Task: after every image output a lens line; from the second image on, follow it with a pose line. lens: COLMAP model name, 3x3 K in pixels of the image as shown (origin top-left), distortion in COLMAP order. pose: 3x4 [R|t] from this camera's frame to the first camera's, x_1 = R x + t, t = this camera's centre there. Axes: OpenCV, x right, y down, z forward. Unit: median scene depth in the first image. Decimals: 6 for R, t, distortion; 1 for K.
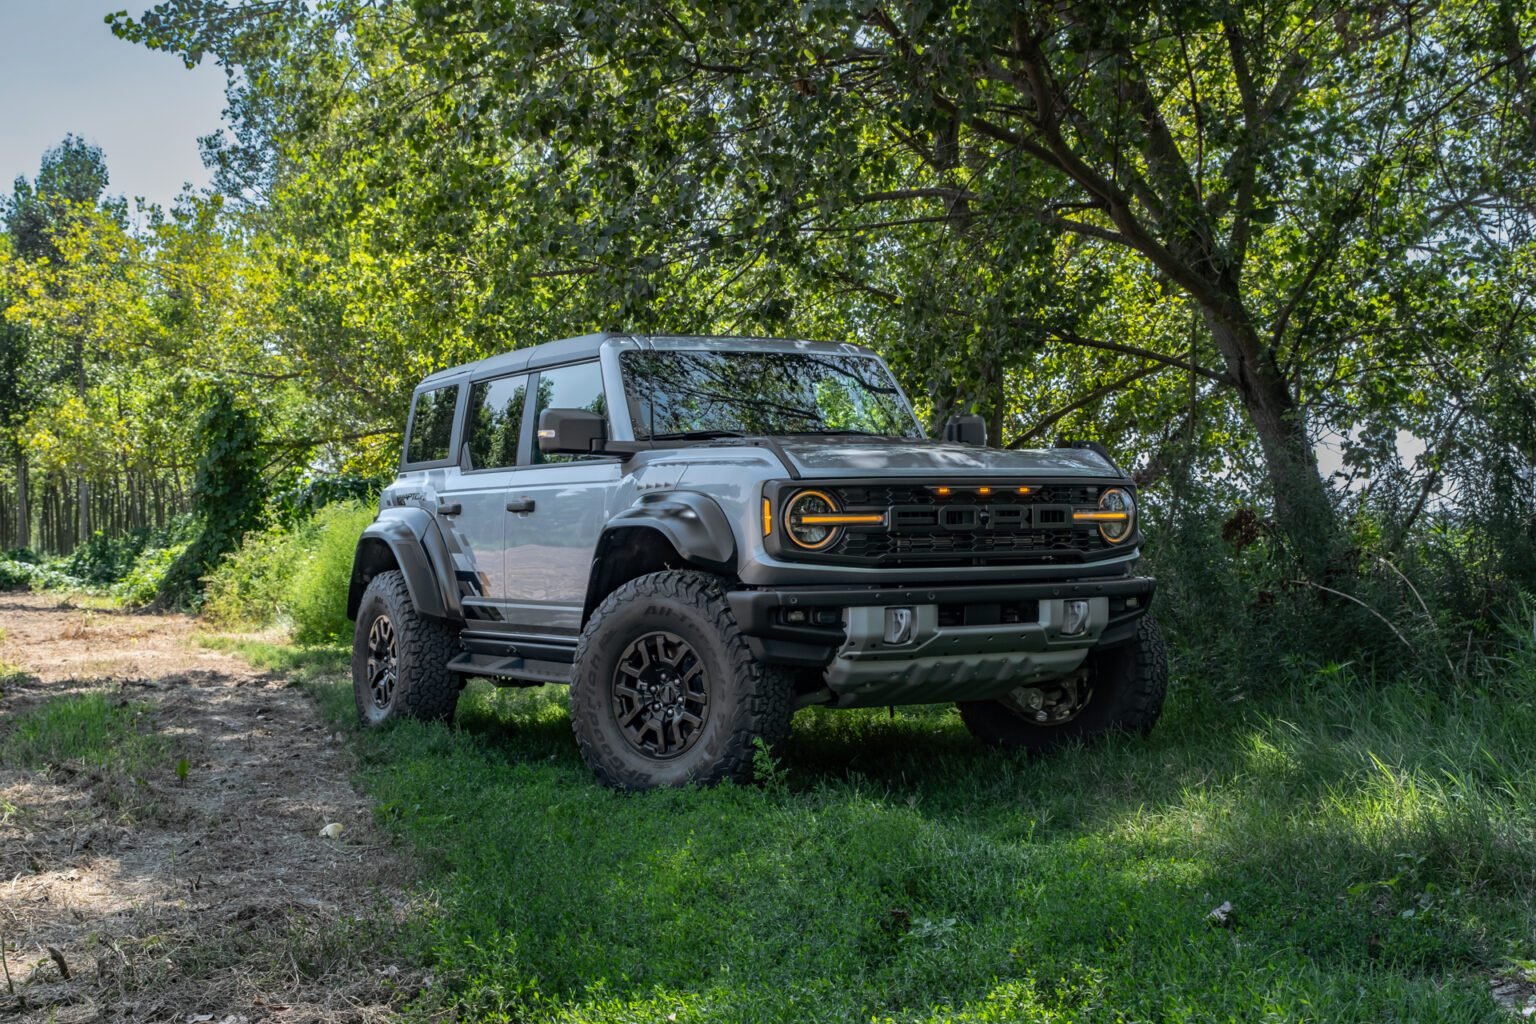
lens RADIAL K [[2038.8, 0, 768.0], [0, 2038.8, 512.0], [0, 0, 1]] dist [0.058884, -0.074091]
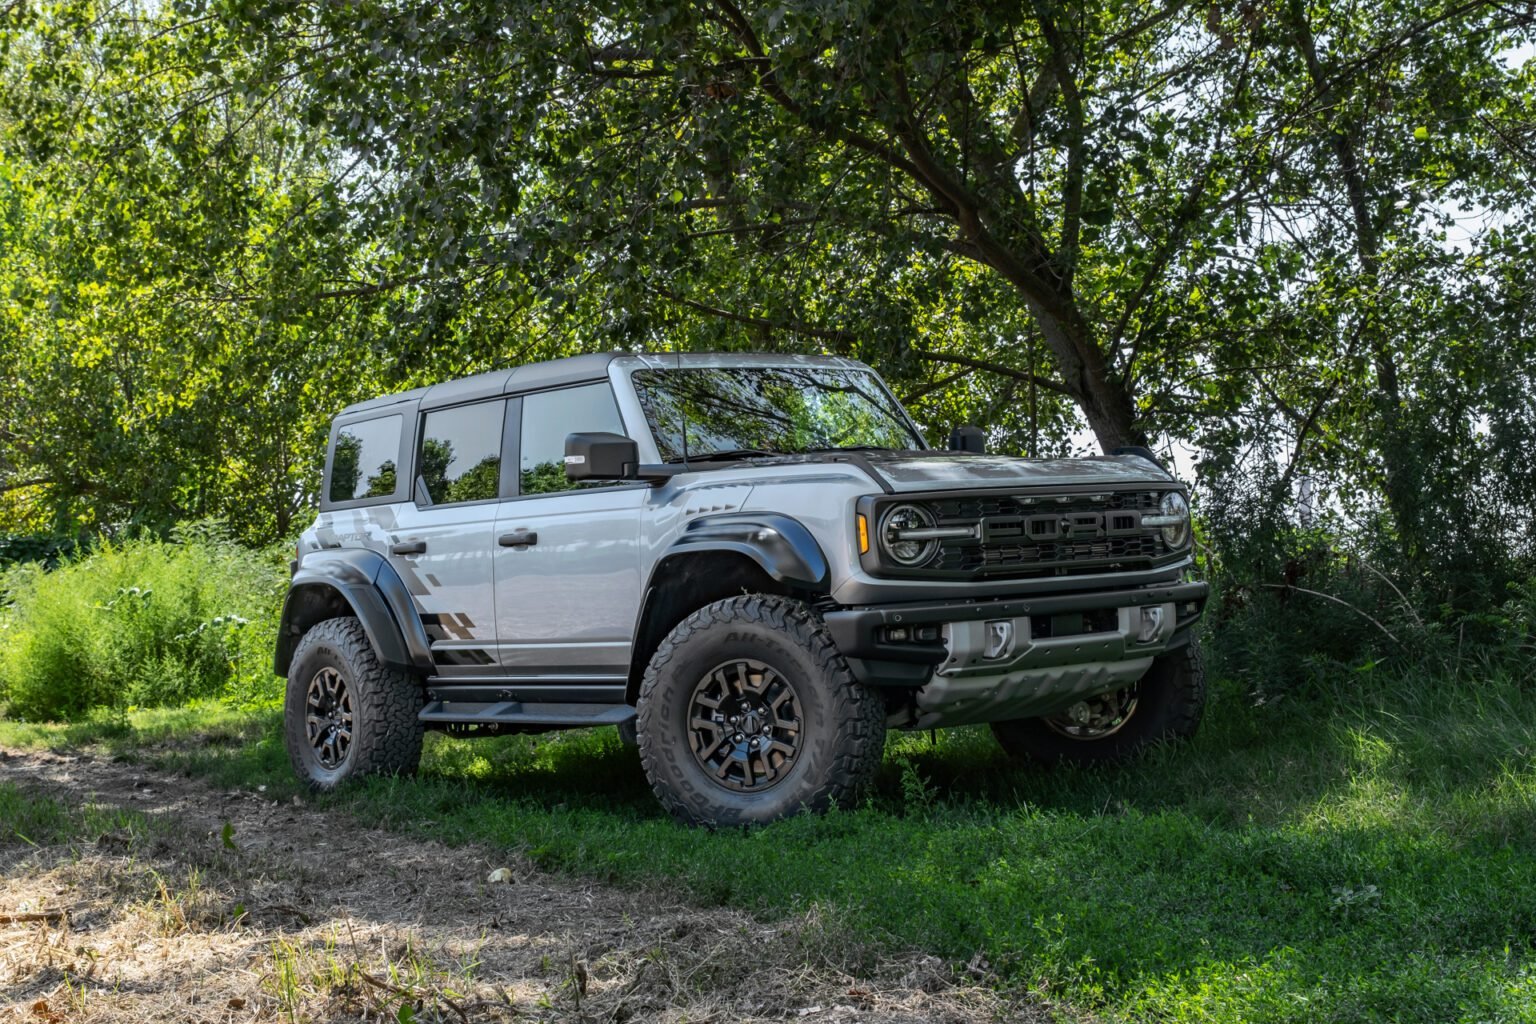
lens RADIAL K [[2244.0, 0, 768.0], [0, 2244.0, 512.0], [0, 0, 1]] dist [0.164898, -1.307697]
pose [[0.986290, -0.040358, 0.160008, -0.164503], [0.043204, 0.998963, -0.014341, 0.004071], [-0.159263, 0.021058, 0.987012, -0.037884]]
